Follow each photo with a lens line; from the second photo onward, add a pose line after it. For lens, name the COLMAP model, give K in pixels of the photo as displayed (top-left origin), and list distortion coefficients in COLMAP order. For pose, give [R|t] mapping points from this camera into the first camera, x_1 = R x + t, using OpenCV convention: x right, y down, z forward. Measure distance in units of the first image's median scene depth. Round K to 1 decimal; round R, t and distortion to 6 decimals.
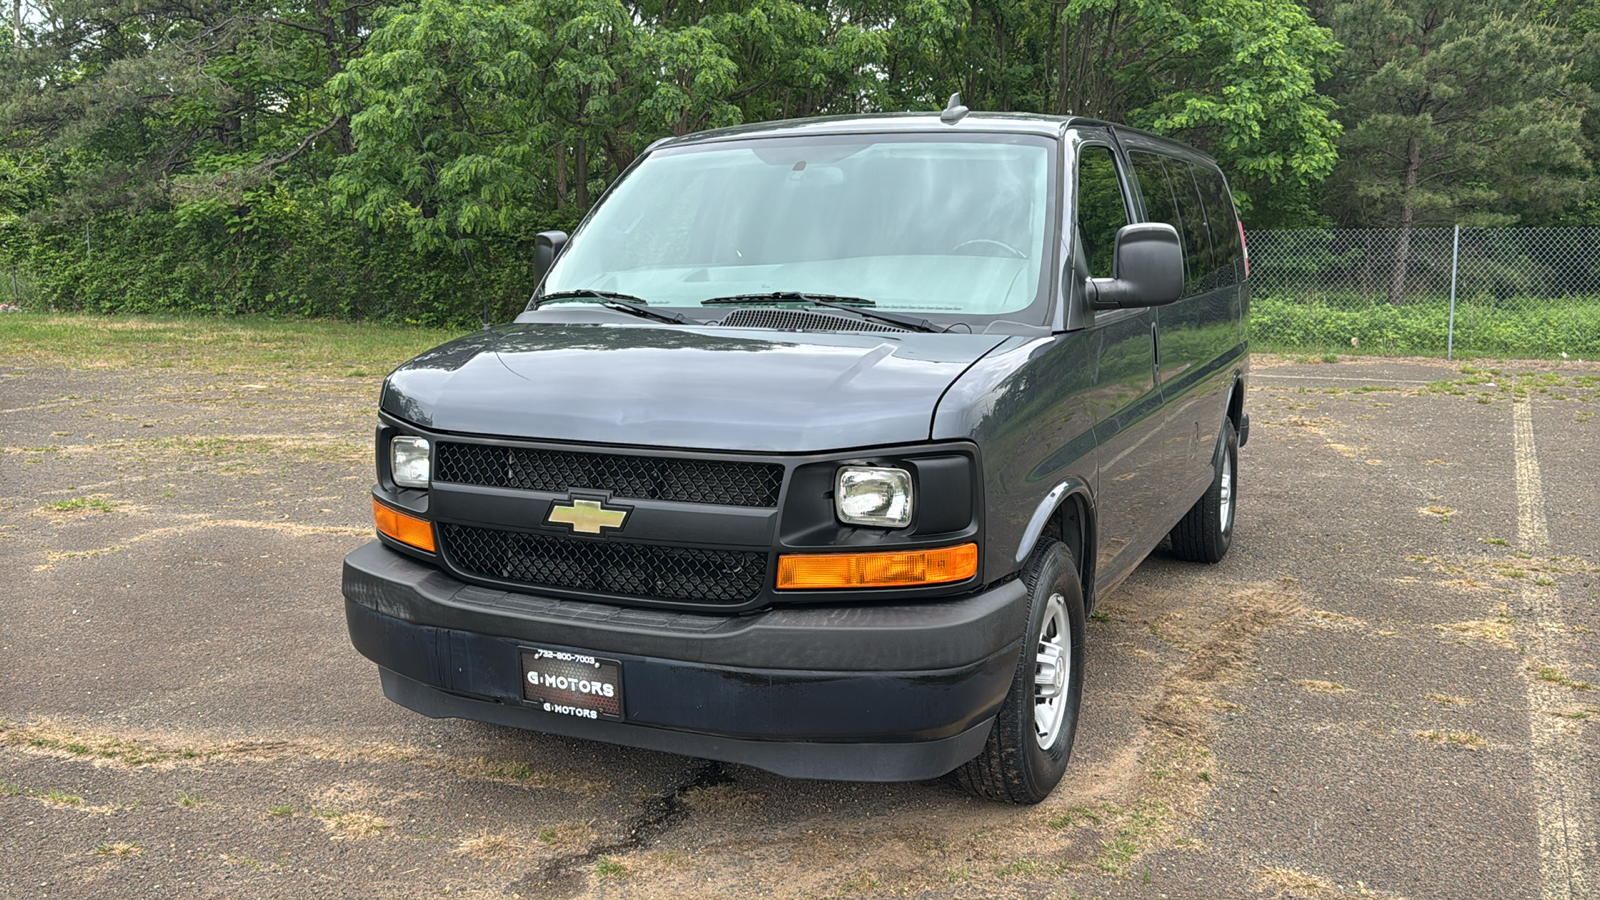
lens RADIAL K [[1380.7, 0, 795.1], [0, 1380.7, 460.9], [0, 0, 1]] dist [0.134366, -0.228667]
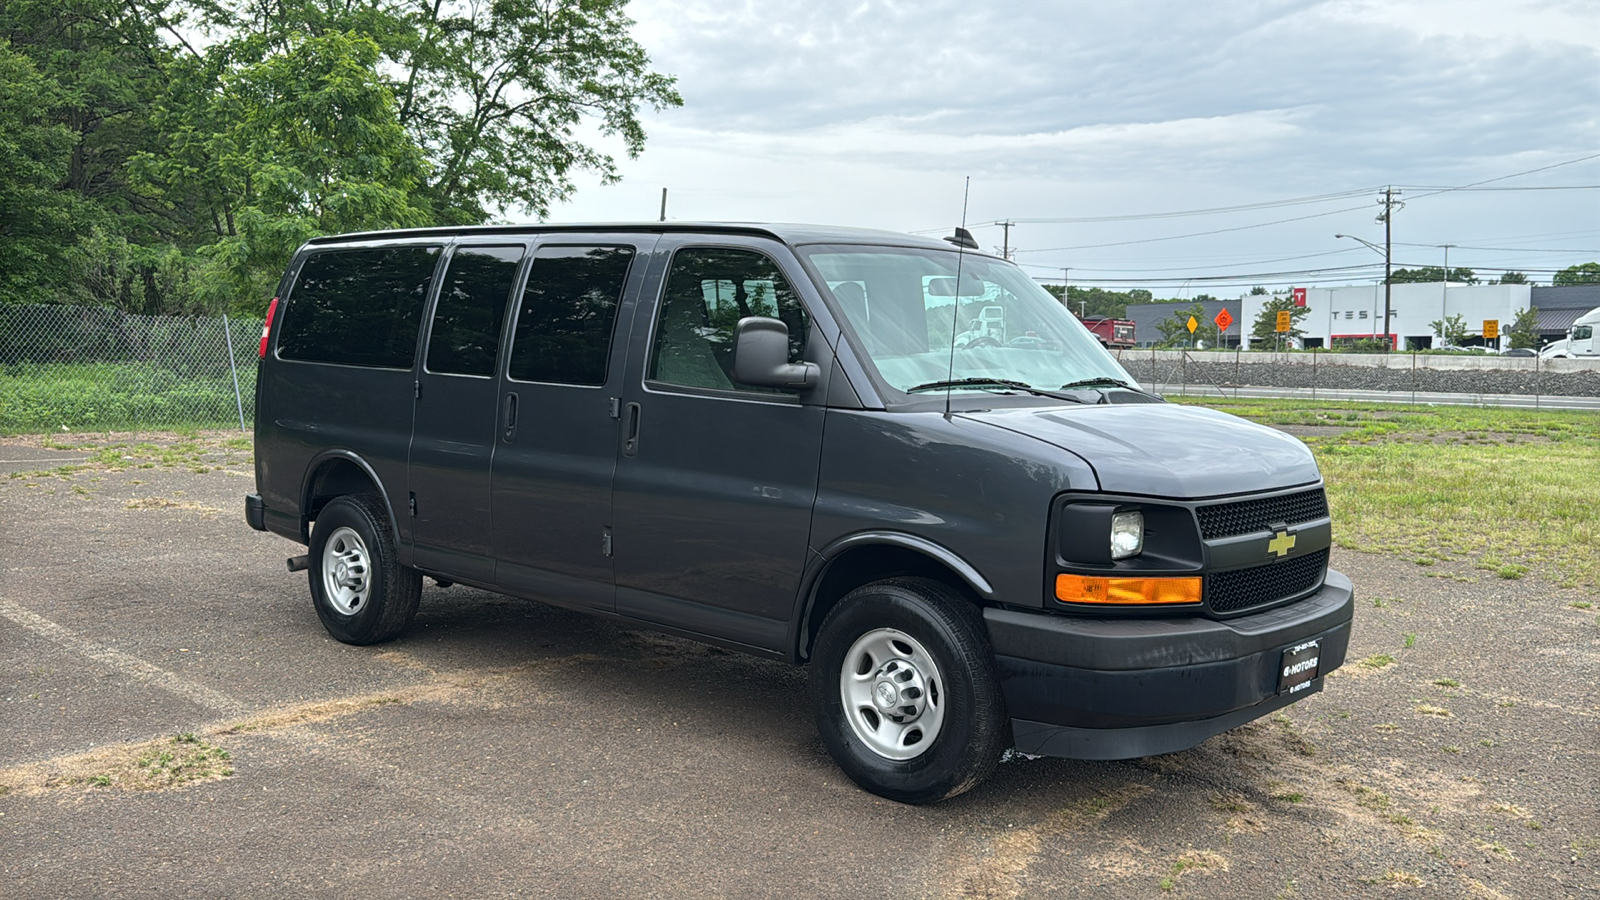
lens RADIAL K [[1380.7, 0, 798.9], [0, 1380.7, 459.9], [0, 0, 1]] dist [0.134366, -0.228667]
pose [[0.283214, -0.068203, 0.956629, -1.427671], [0.115595, 0.992624, 0.036547, -0.131159], [-0.952065, 0.100230, 0.289008, 0.940493]]
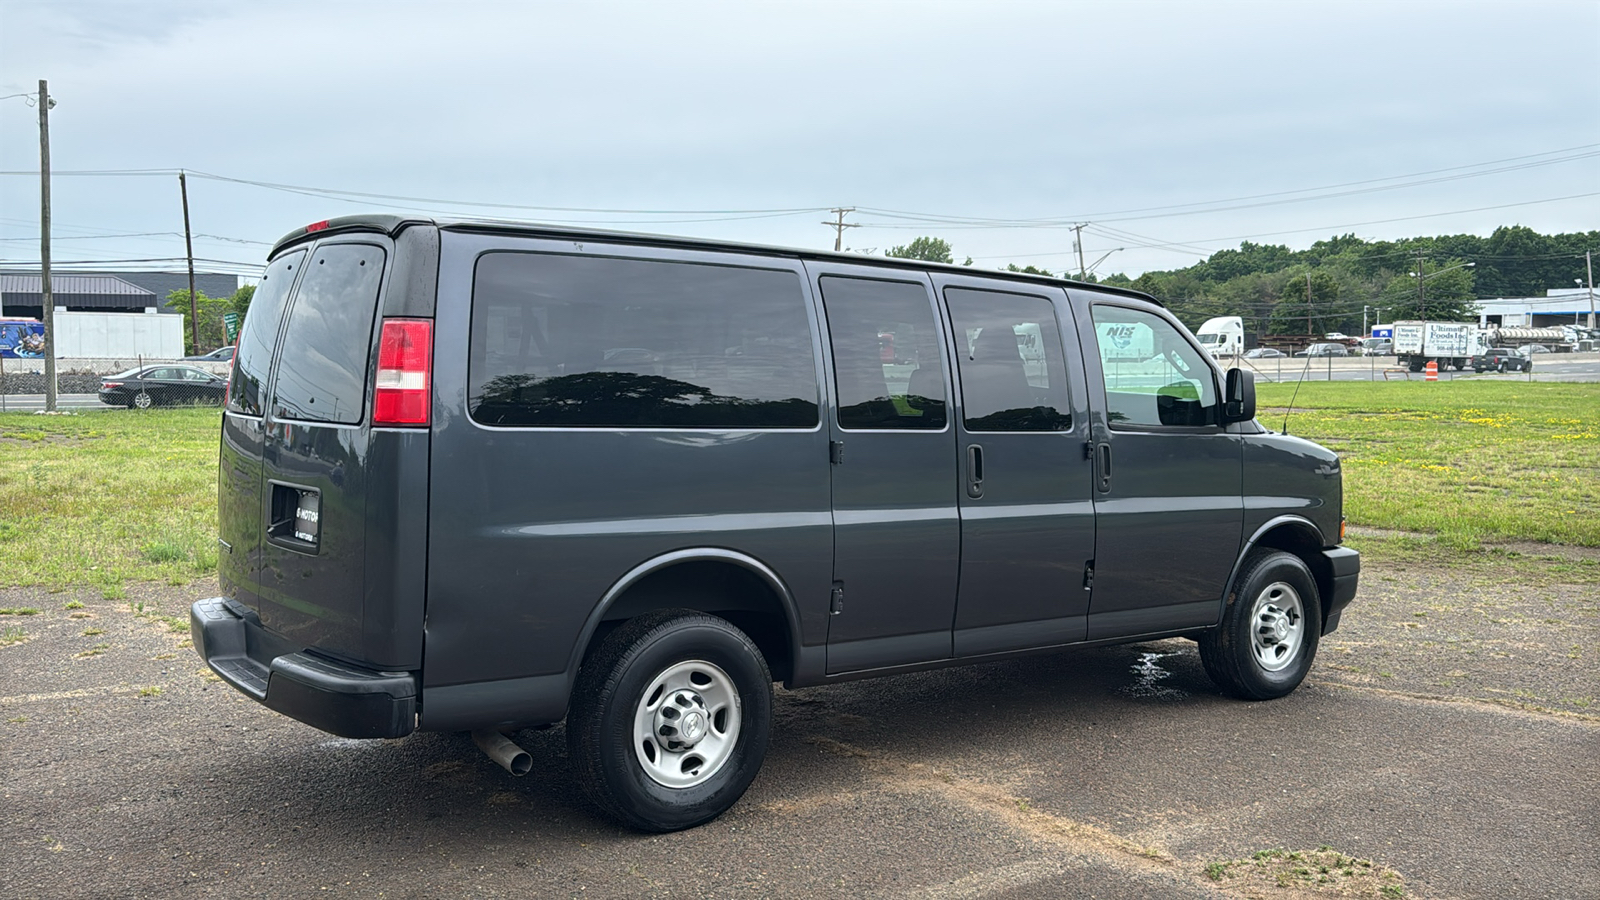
lens RADIAL K [[1380.7, 0, 792.6], [0, 1380.7, 458.8], [0, 0, 1]] dist [0.134366, -0.228667]
pose [[-0.880159, -0.037727, 0.473178, -0.544953], [0.058639, 0.980559, 0.187256, -0.452926], [-0.471043, 0.192561, -0.860836, 3.016931]]
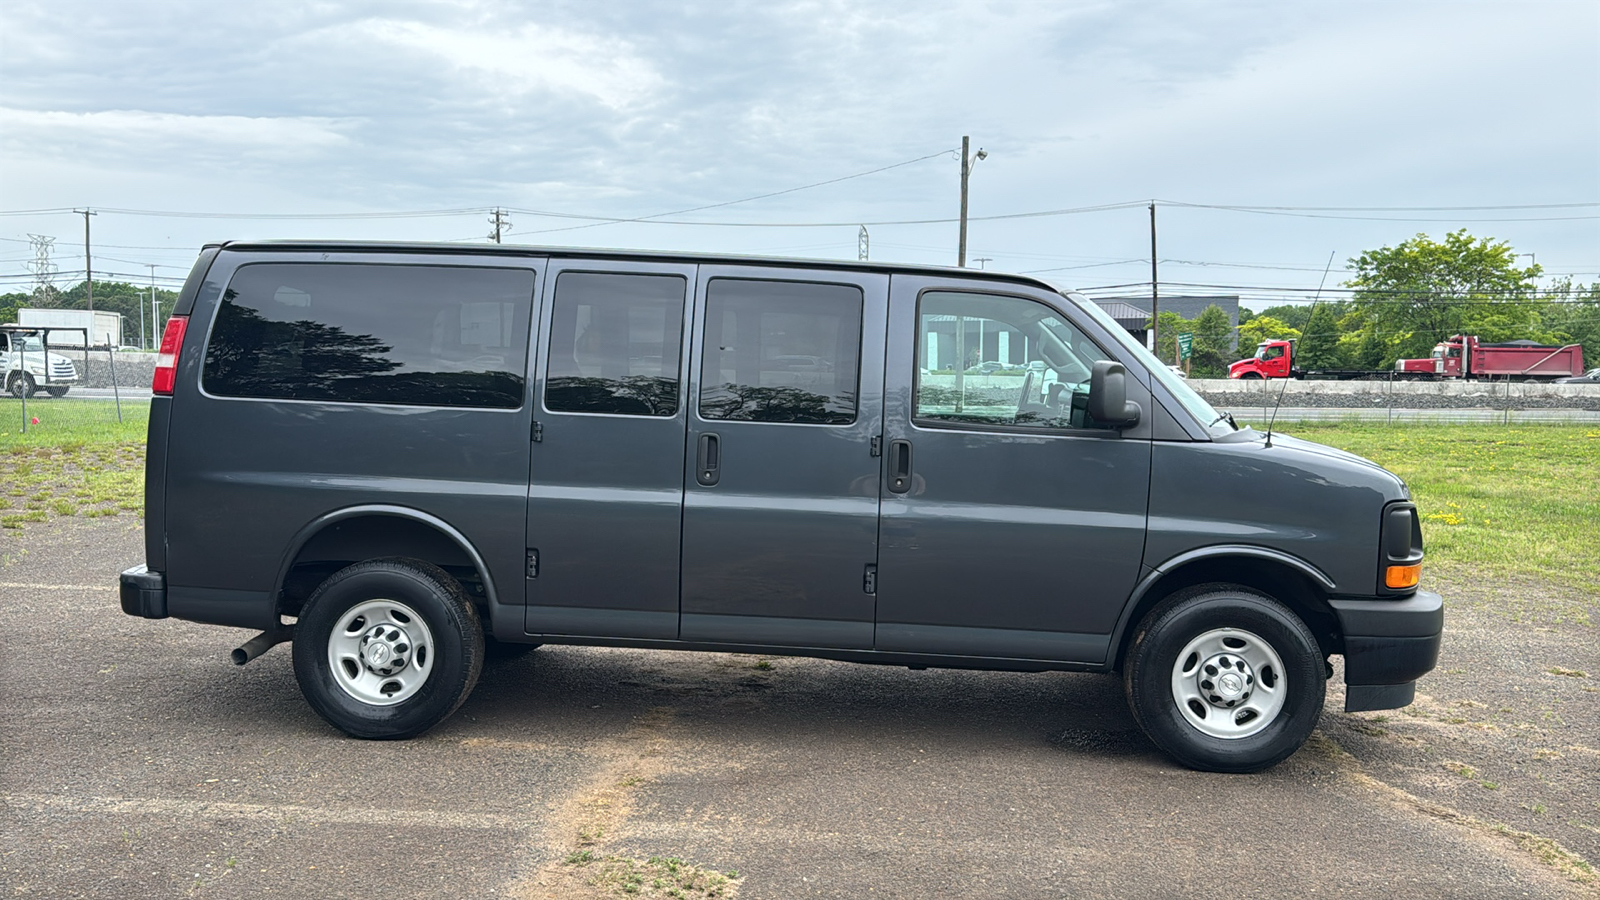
lens RADIAL K [[1380.7, 0, 786.8], [0, 1380.7, 438.9], [0, 0, 1]] dist [0.134366, -0.228667]
pose [[-0.360629, -0.049303, 0.931405, -1.419428], [0.113091, 0.988923, 0.096135, -0.311147], [-0.925828, 0.140003, -0.351059, 2.121992]]
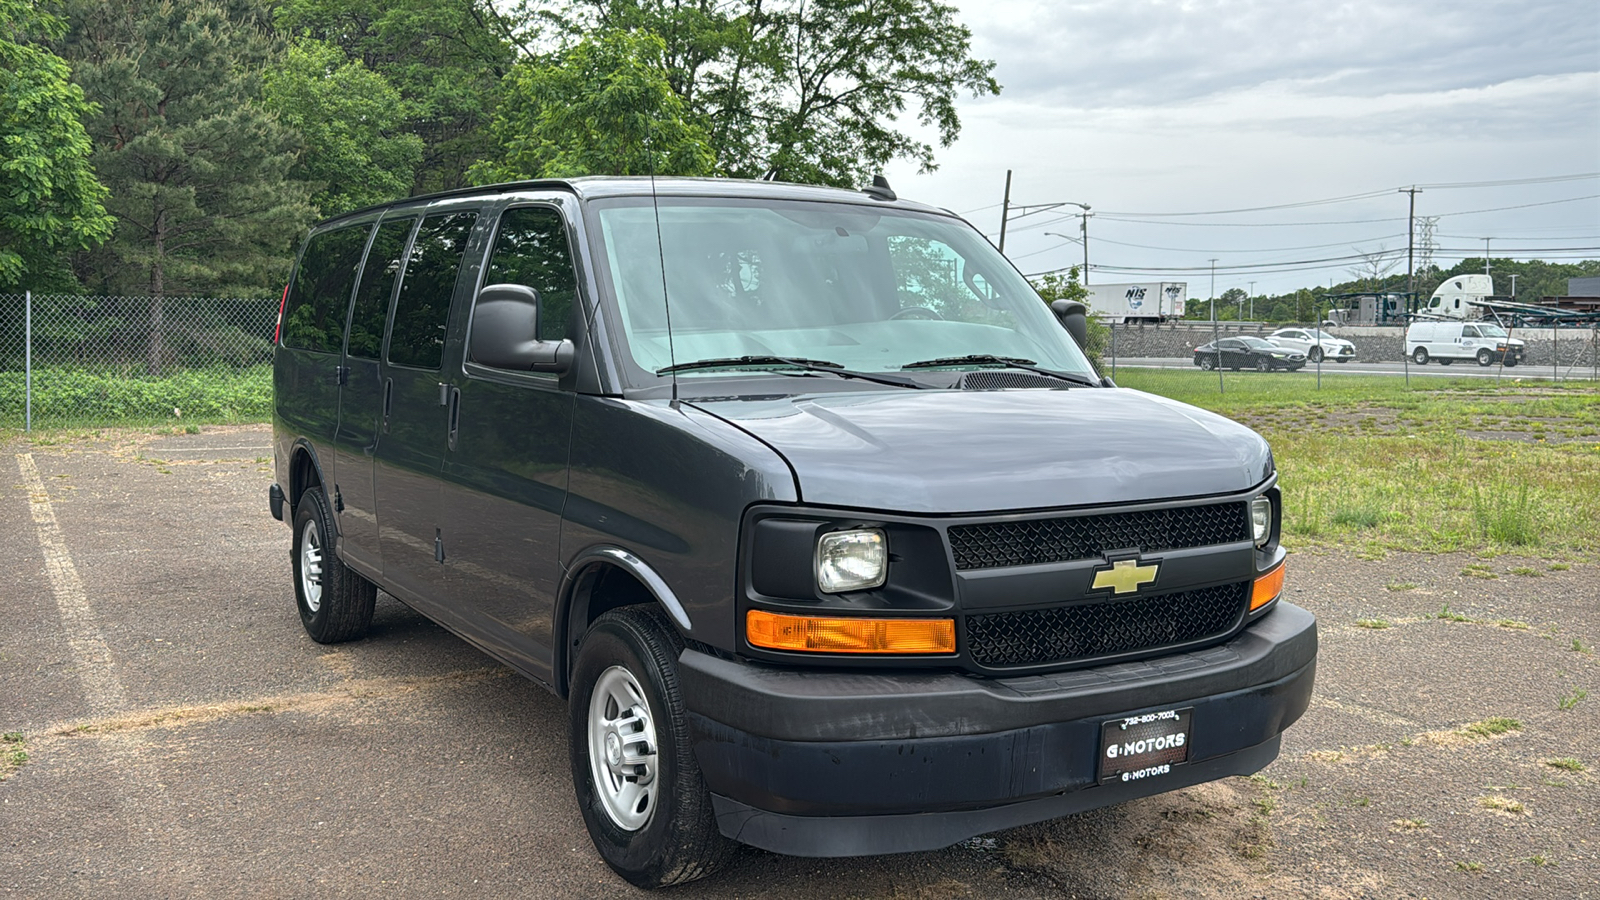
lens RADIAL K [[1380.7, 0, 785.6], [0, 1380.7, 471.8], [0, 0, 1]] dist [0.134366, -0.228667]
pose [[0.541387, -0.078092, 0.837139, -1.005320], [0.113224, 0.993379, 0.019443, -0.074138], [-0.833115, 0.084258, 0.546644, 0.583514]]
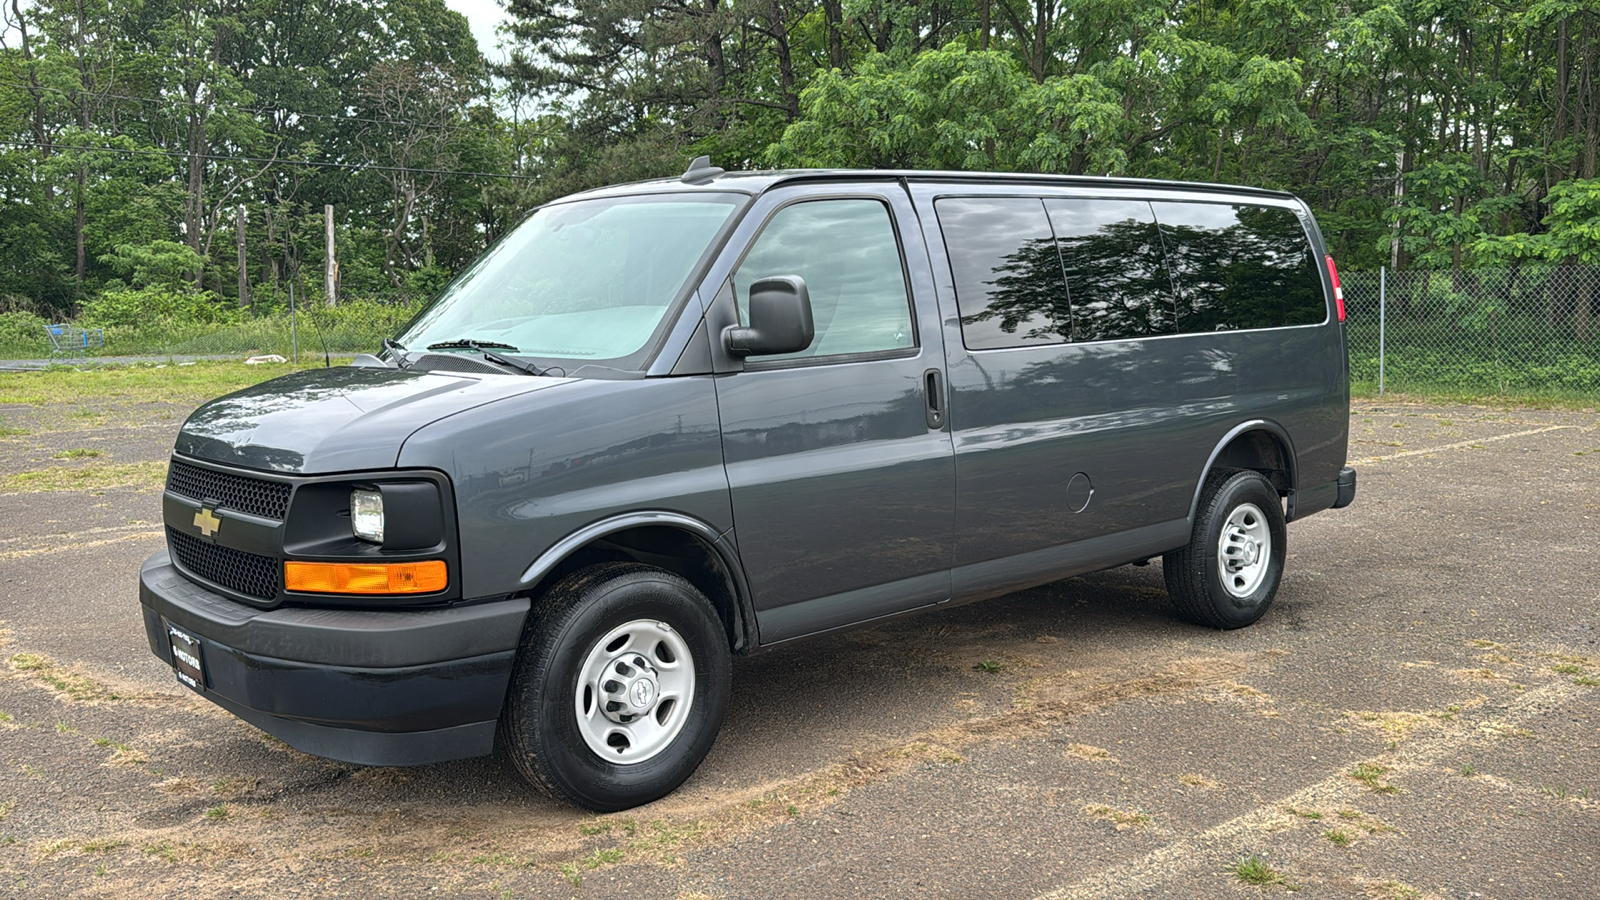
lens RADIAL K [[1380.7, 0, 786.2], [0, 1380.7, 457.4], [0, 0, 1]] dist [0.134366, -0.228667]
pose [[0.909890, 0.028136, -0.413894, 0.745858], [-0.043376, 0.998681, -0.027468, -0.004992], [0.412576, 0.042946, 0.909910, 0.071101]]
